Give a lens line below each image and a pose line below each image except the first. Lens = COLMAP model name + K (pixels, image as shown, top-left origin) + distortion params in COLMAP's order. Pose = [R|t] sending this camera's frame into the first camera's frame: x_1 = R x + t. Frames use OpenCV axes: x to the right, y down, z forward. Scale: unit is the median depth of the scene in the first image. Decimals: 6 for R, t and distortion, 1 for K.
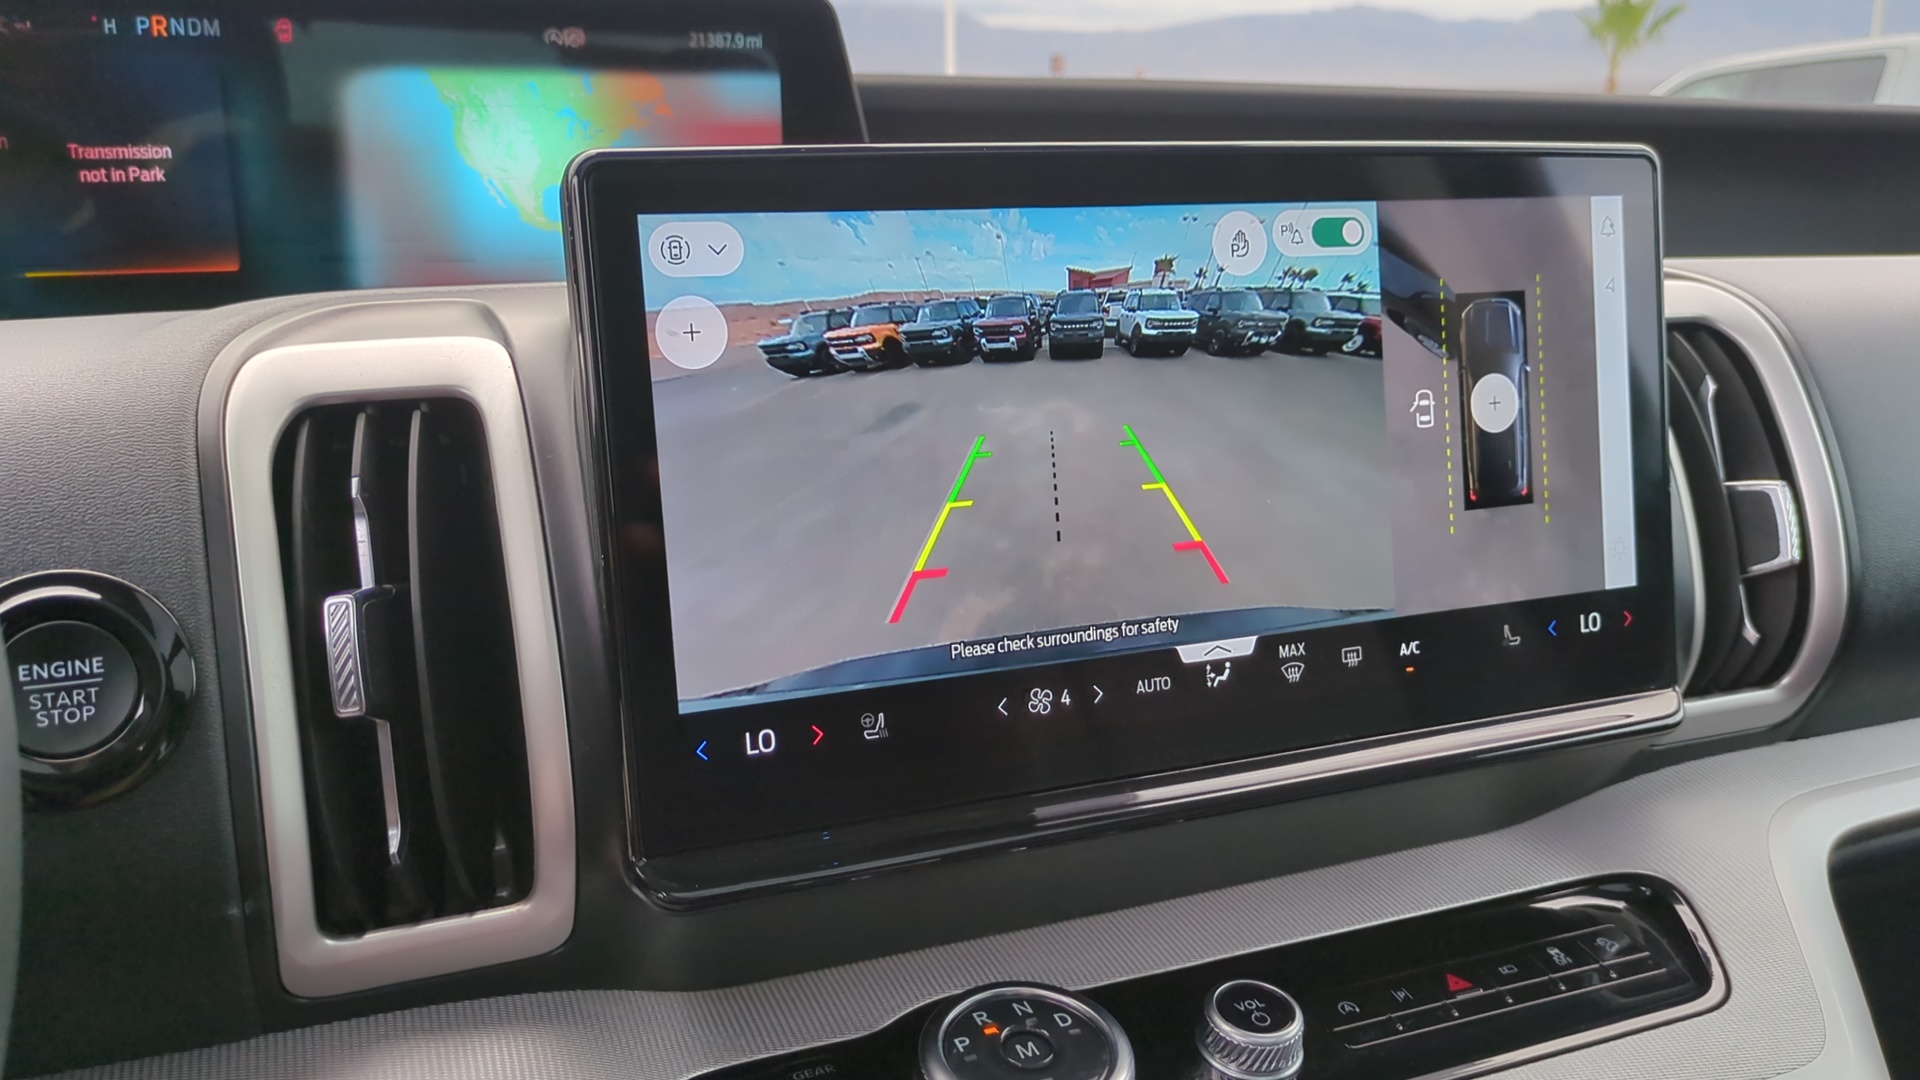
lens RADIAL K [[1646.4, 0, 983.5], [0, 1646.4, 529.3], [0, 0, 1]] dist [0.058860, -0.088109]
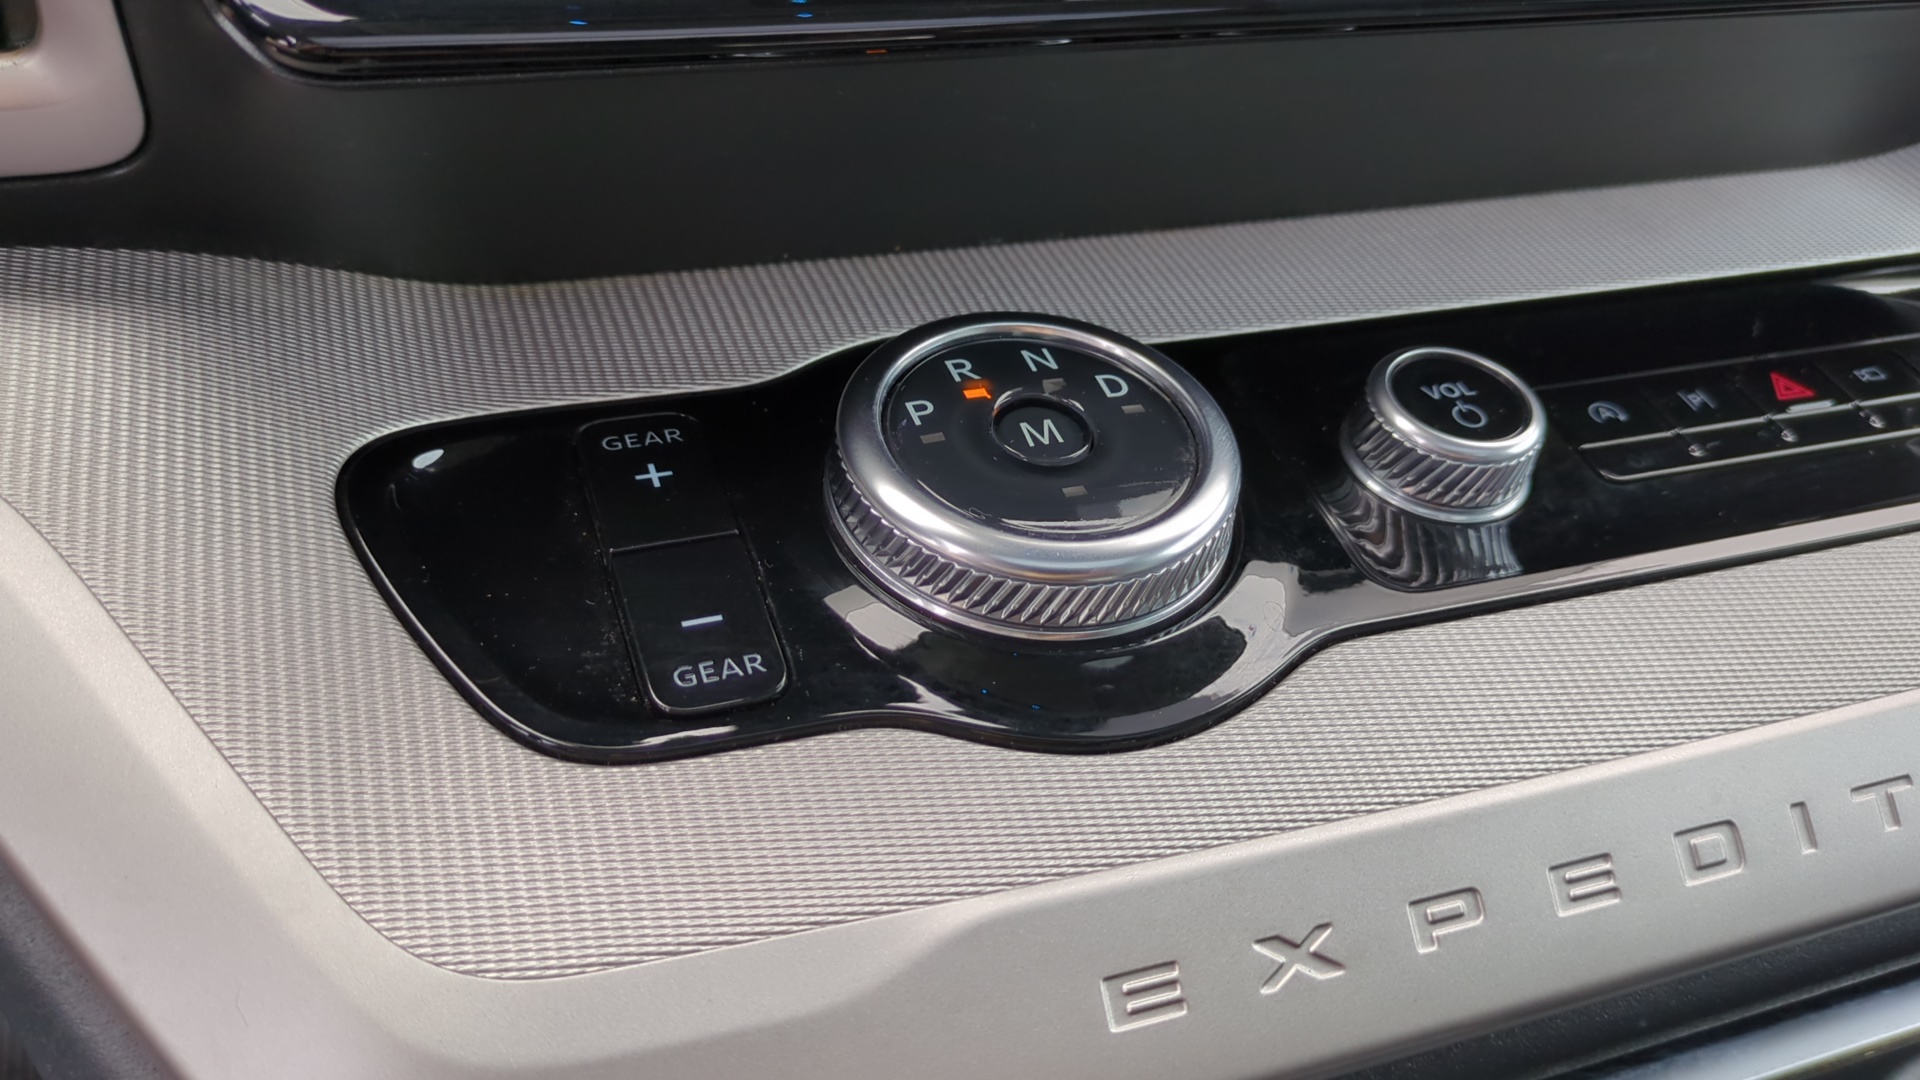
lens RADIAL K [[1600.1, 0, 961.1], [0, 1600.1, 547.2], [0, 0, 1]] dist [-0.010765, -0.005001]
pose [[0.996024, 0.083414, -0.031281, 0.019346], [-0.066994, 0.932781, 0.354163, 0.162654], [0.058721, -0.350659, 0.934660, 0.486895]]
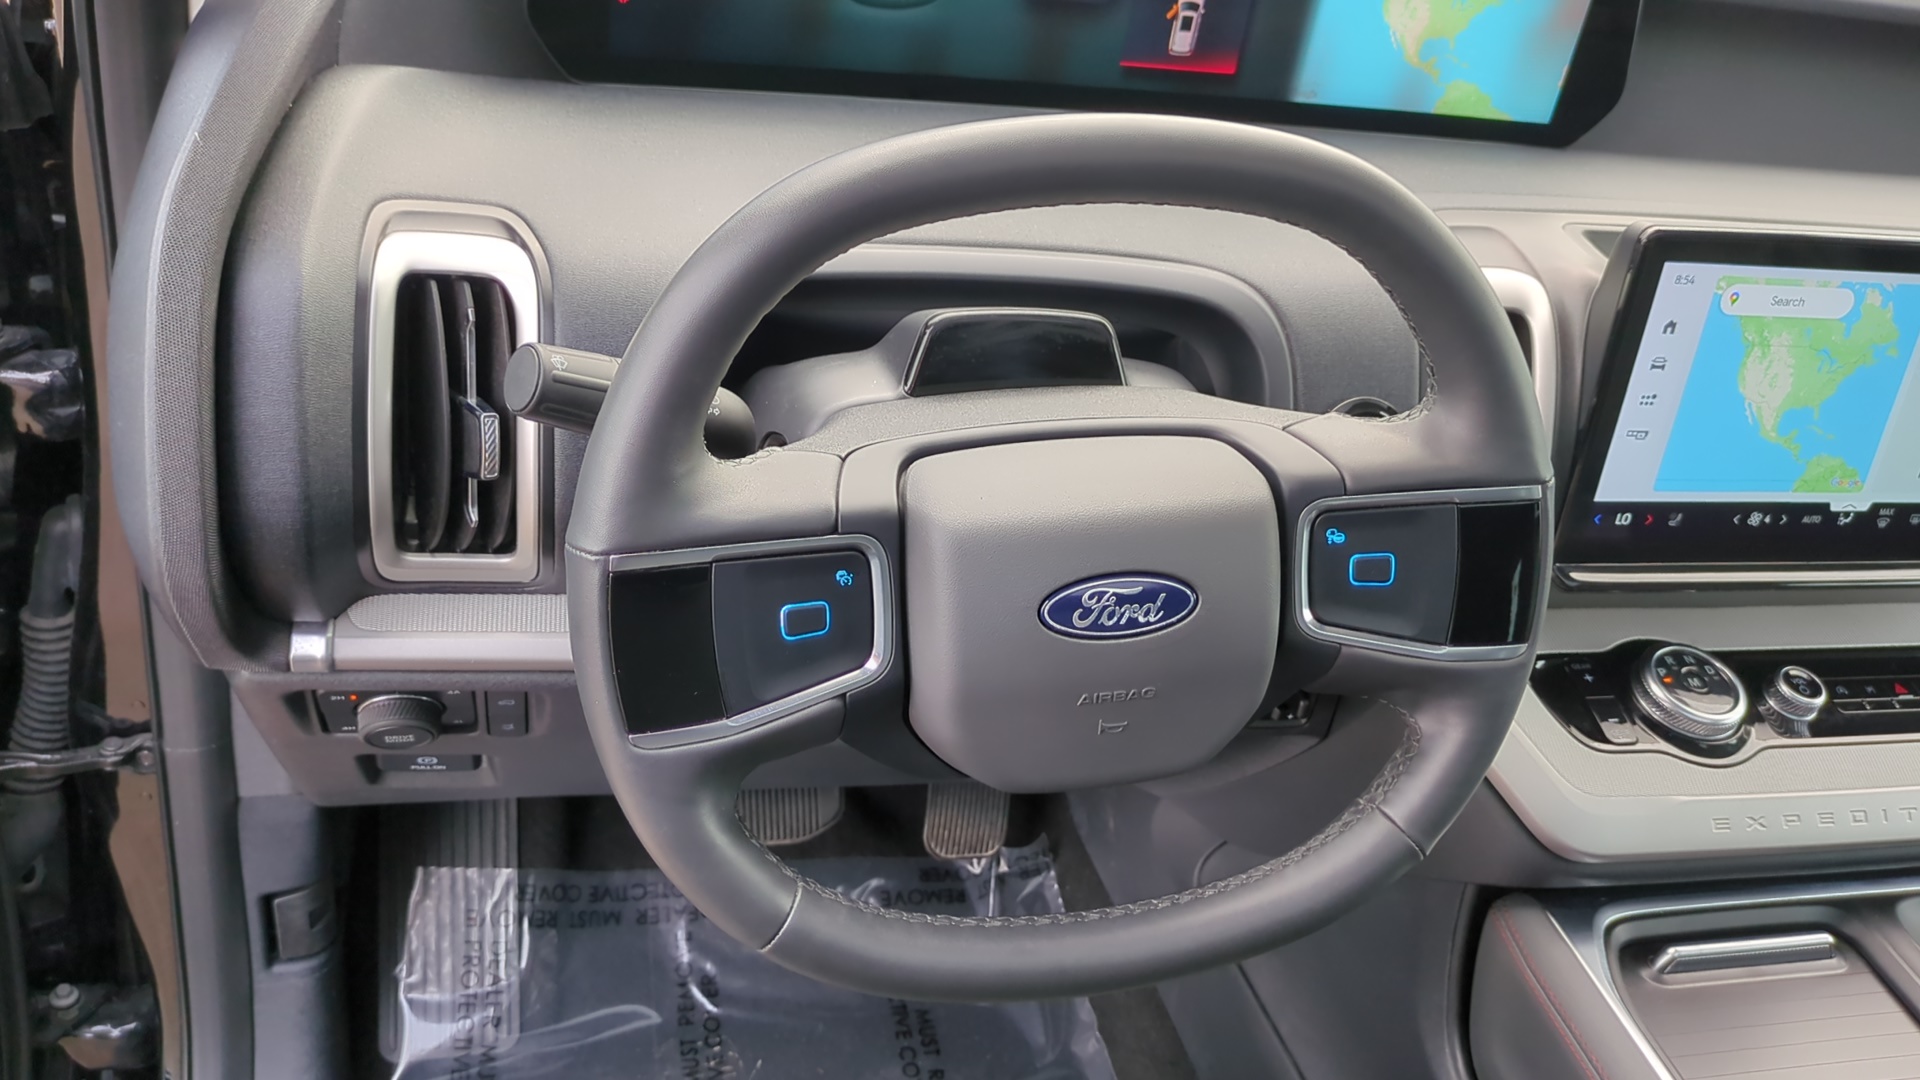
lens RADIAL K [[1646.4, 0, 979.0], [0, 1646.4, 544.8], [0, 0, 1]] dist [0.058860, -0.088109]
pose [[0.971232, 0.227432, -0.070596, -0.689043], [-0.188531, 0.915460, 0.355513, -0.378670], [0.145483, -0.331976, 0.932001, -0.920737]]
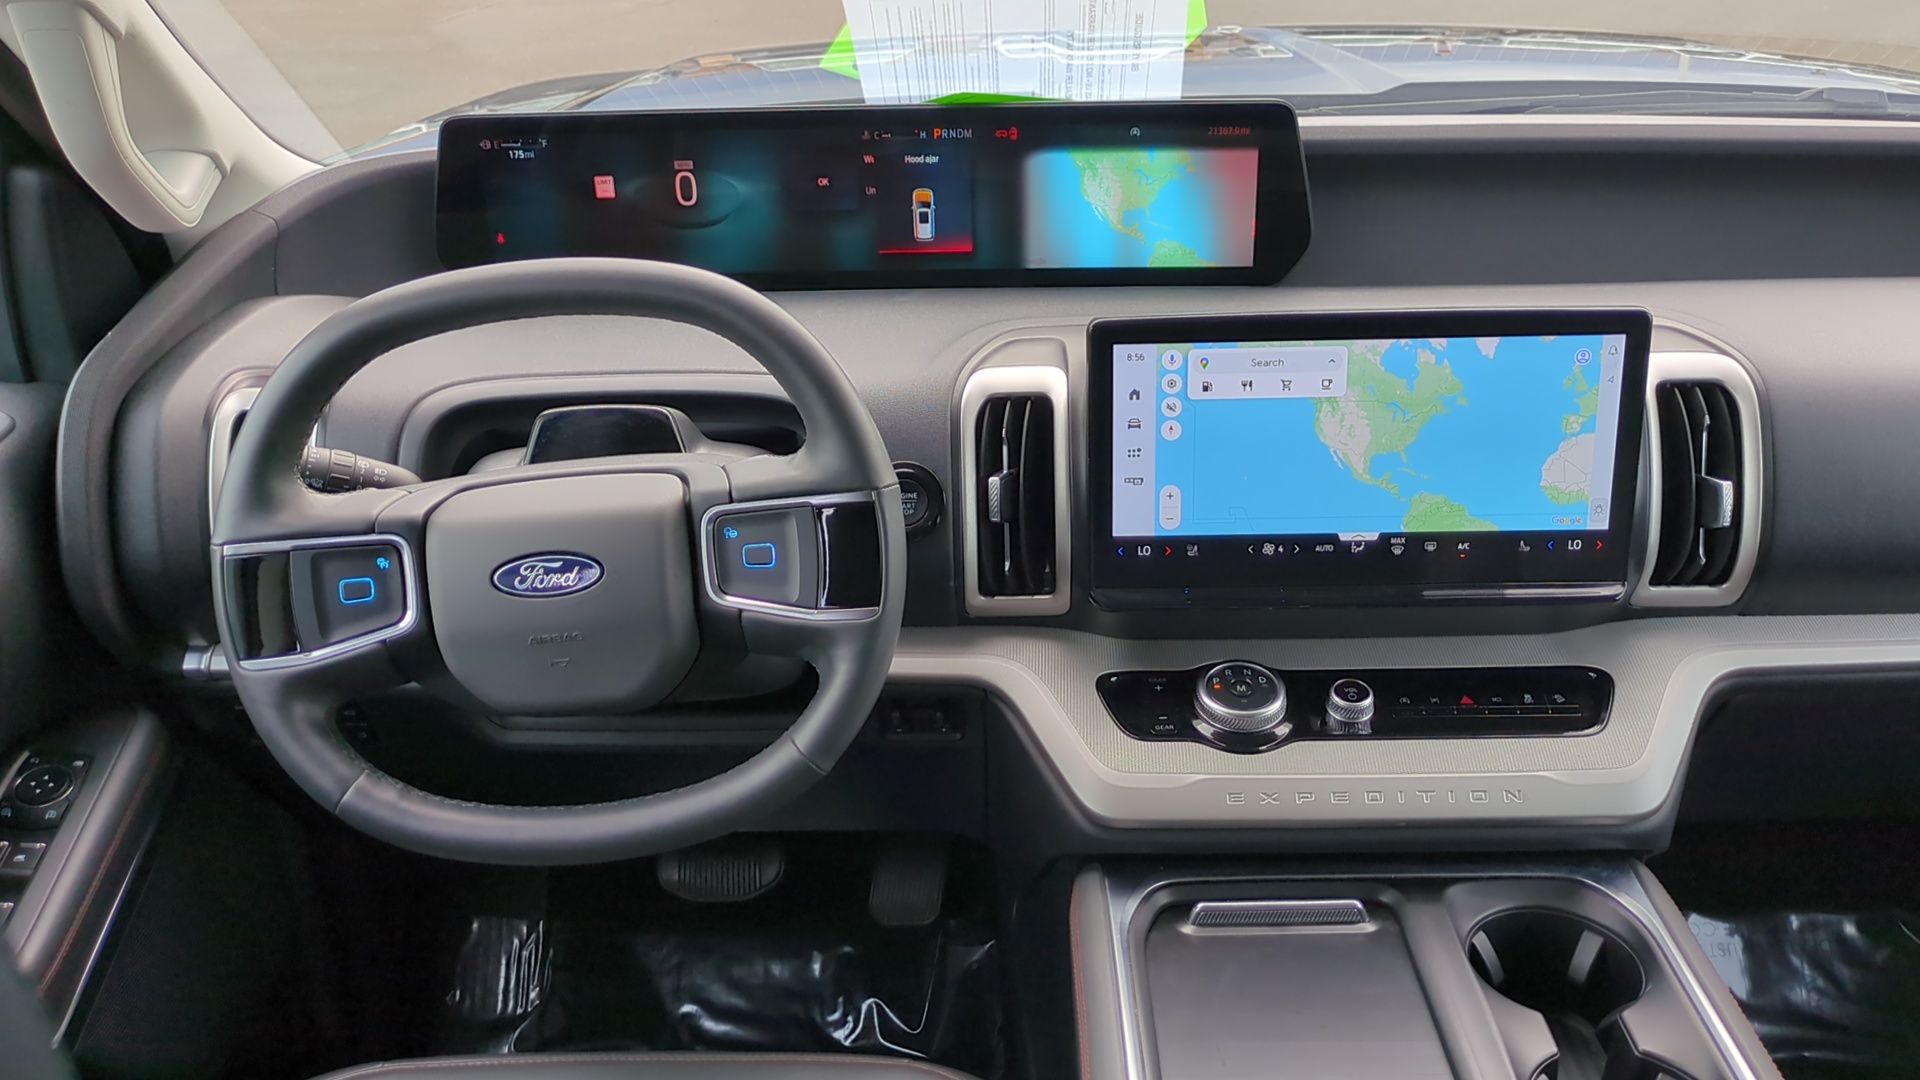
lens RADIAL K [[1646.4, 0, 978.1], [0, 1646.4, 528.3], [0, 0, 1]] dist [0.058860, -0.088109]
pose [[0.913820, 0.158517, -0.373906, 0.523689], [-0.071827, 0.969249, 0.235367, -0.441251], [0.399717, -0.188226, 0.897105, -1.244420]]
